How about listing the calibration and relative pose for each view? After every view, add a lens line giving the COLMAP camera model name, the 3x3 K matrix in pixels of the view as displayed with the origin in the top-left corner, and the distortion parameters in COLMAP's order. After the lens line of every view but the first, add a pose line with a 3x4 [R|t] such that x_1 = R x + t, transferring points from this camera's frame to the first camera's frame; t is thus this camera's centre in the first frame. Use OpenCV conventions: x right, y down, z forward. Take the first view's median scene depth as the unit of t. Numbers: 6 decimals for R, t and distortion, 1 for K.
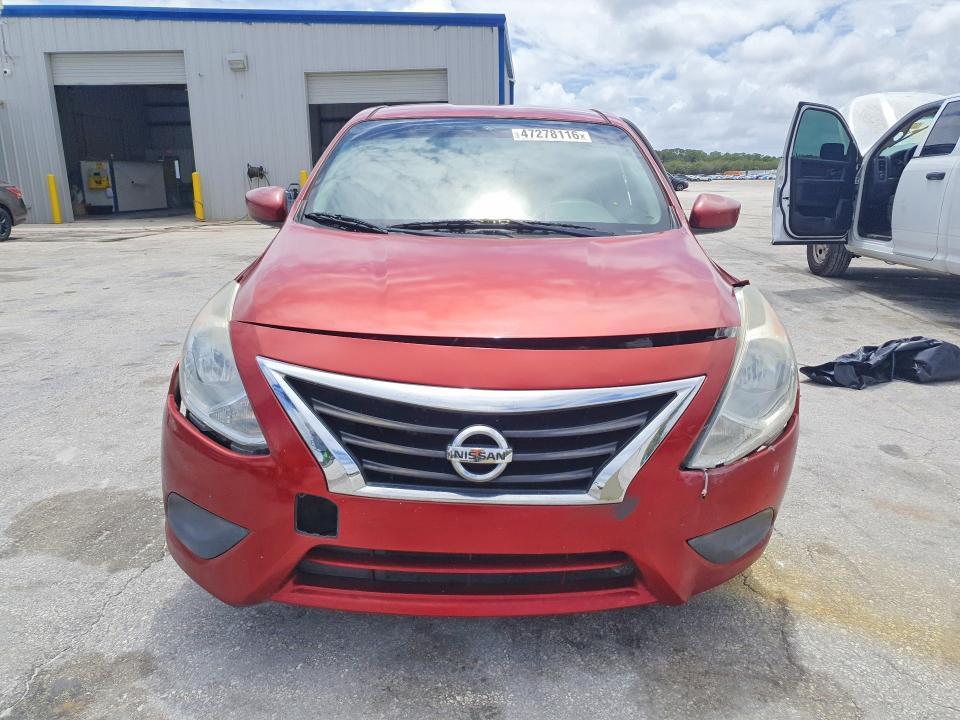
lens RADIAL K [[741.1, 0, 478.0], [0, 741.1, 359.4], [0, 0, 1]] dist [0.005435, 0.016020]
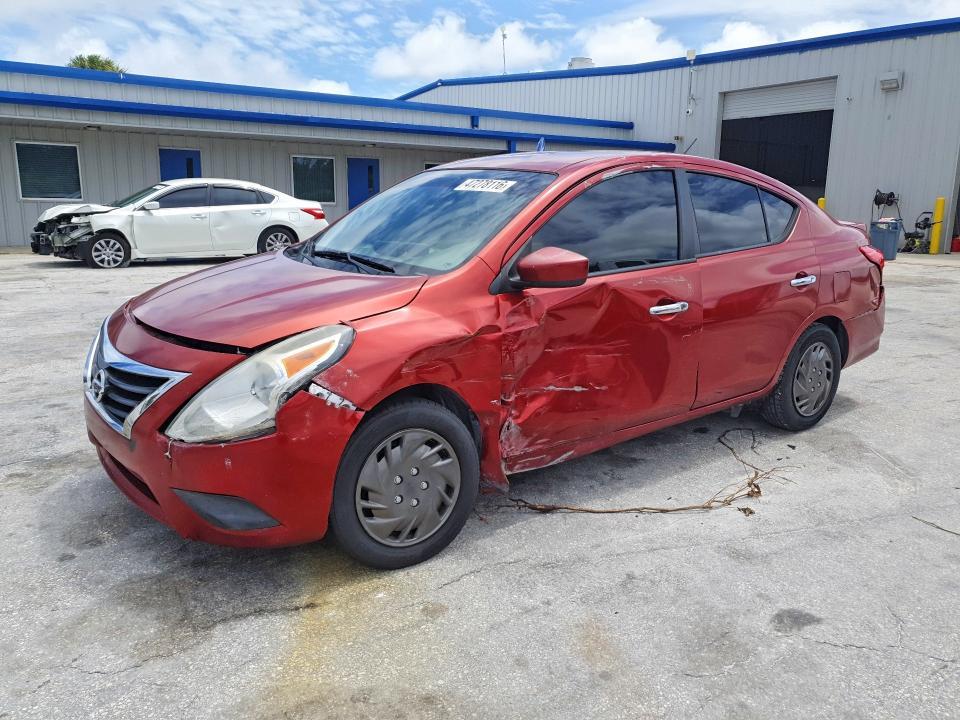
lens RADIAL K [[741.1, 0, 475.5], [0, 741.1, 356.6], [0, 0, 1]] dist [0.005435, 0.016020]
pose [[0.604015, 0.181525, -0.776025, 0.870924], [-0.205140, 0.976318, 0.068707, -0.108652], [0.770119, 0.117694, 0.626949, 0.283790]]
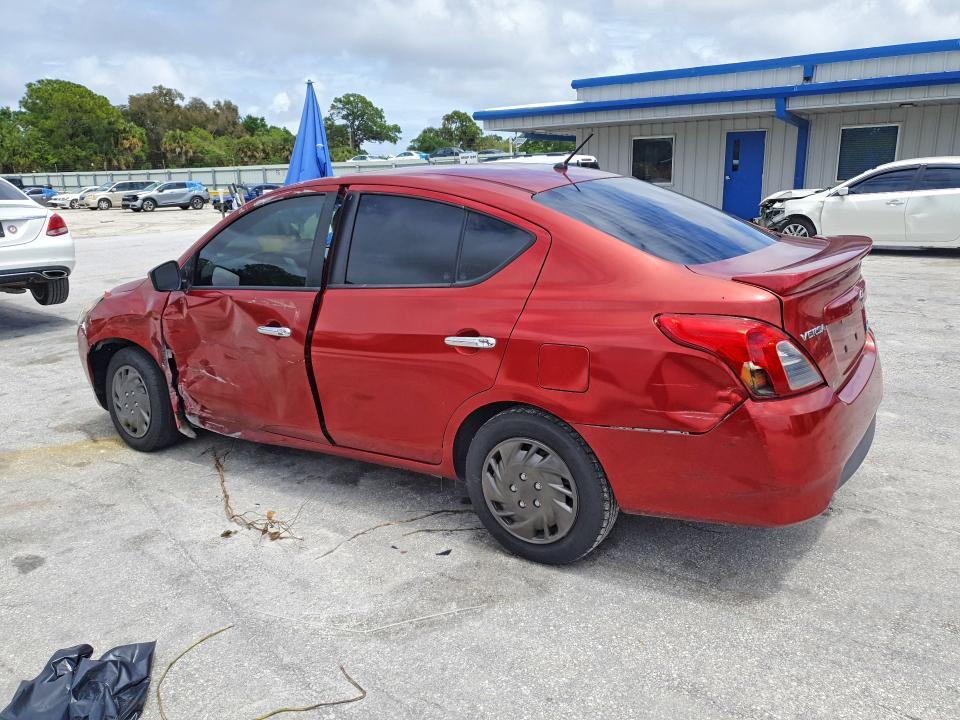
lens RADIAL K [[741.1, 0, 486.6], [0, 741.1, 366.8], [0, 0, 1]] dist [0.005435, 0.016020]
pose [[-0.542658, 0.230050, -0.807836, 0.929143], [-0.170684, 0.911494, 0.374225, -0.534309], [0.822429, 0.340961, -0.455364, 1.780905]]
